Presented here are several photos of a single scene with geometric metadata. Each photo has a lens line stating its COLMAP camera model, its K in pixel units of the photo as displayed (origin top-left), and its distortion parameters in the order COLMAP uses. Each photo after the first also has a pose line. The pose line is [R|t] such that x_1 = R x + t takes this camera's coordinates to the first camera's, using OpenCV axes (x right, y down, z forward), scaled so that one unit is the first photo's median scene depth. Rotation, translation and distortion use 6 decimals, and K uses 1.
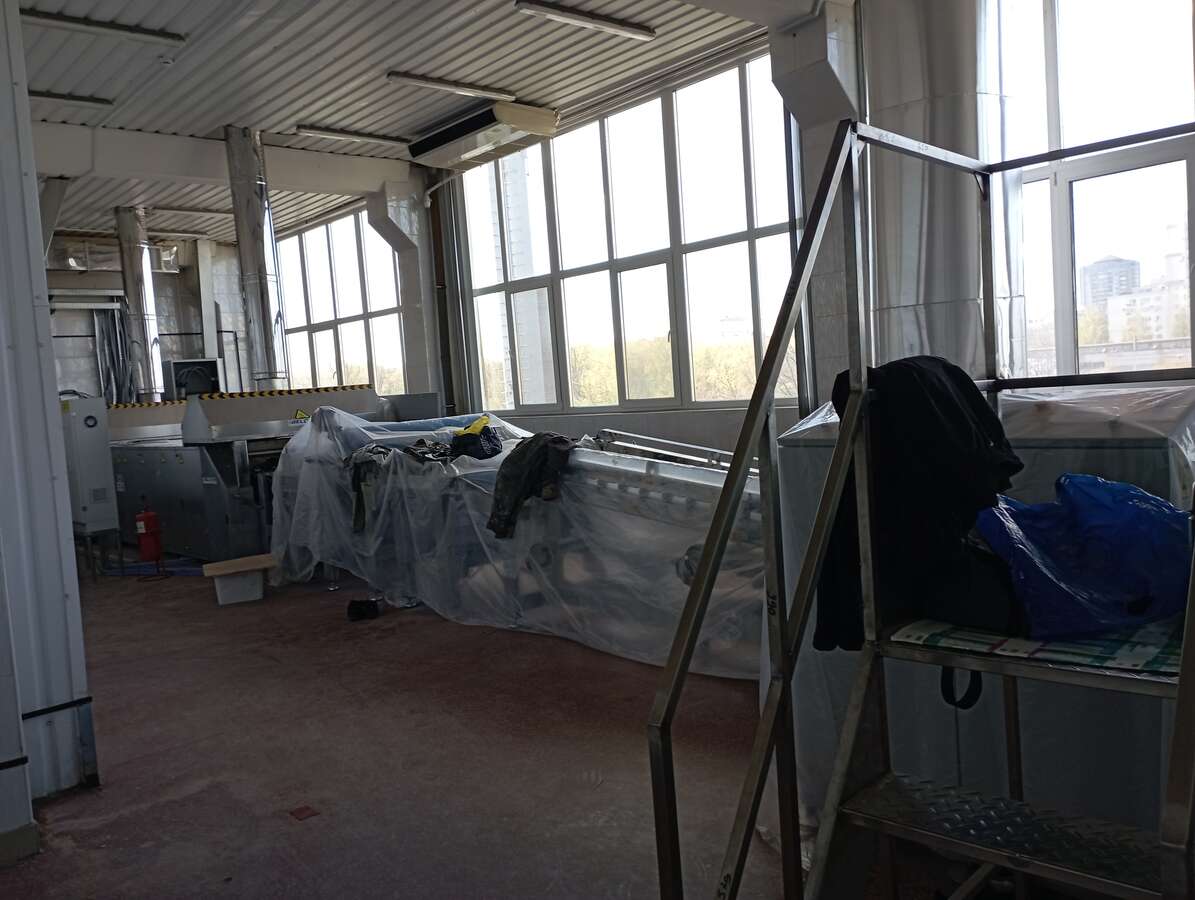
lens RADIAL K [[953.8, 0, 595.3], [0, 953.8, 451.1], [0, 0, 1]] dist [0.030454, -0.075319]
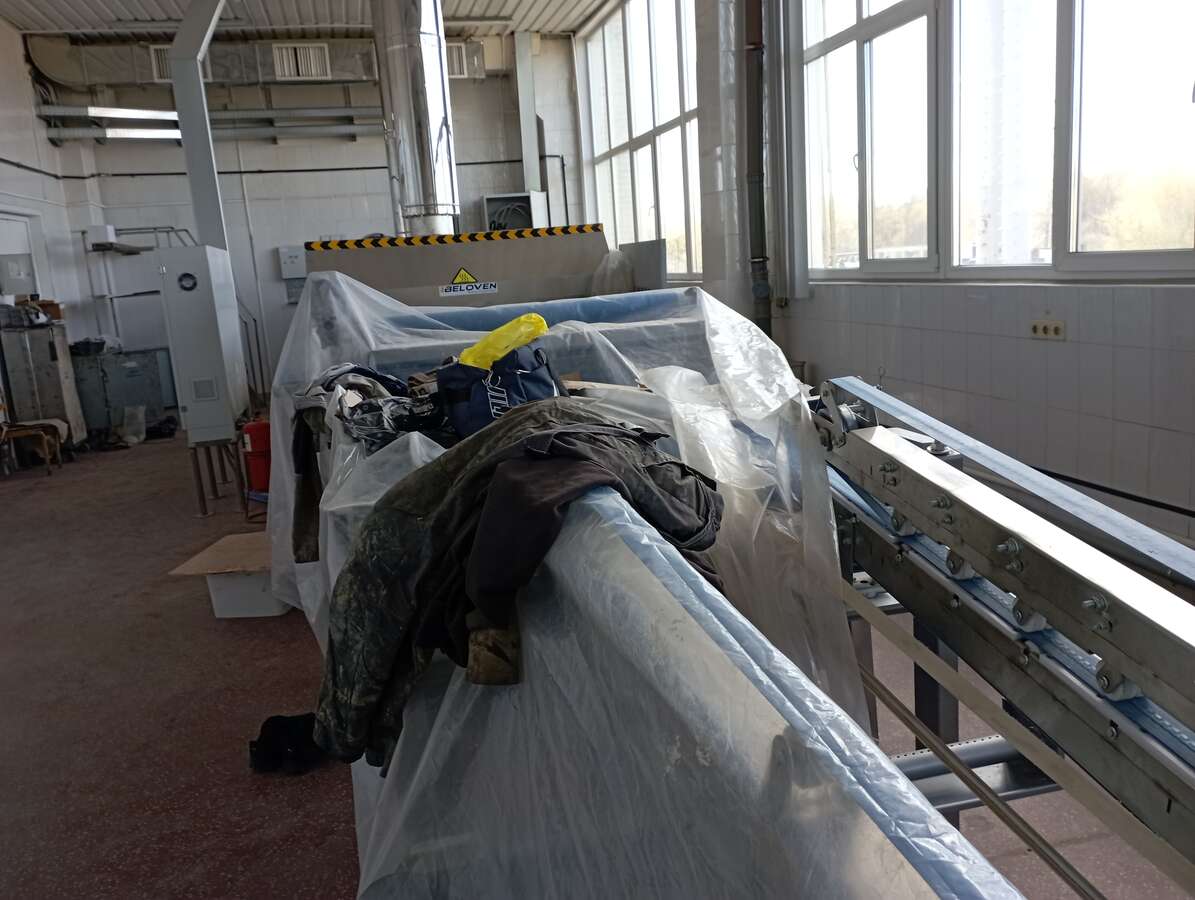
lens RADIAL K [[953.8, 0, 598.2], [0, 953.8, 453.8], [0, 0, 1]] dist [0.030454, -0.075319]
pose [[0.880403, 0.105170, -0.462417, 0.033025], [-0.028368, 0.985032, 0.170020, -0.020224], [0.473376, -0.136569, 0.870209, 0.310240]]
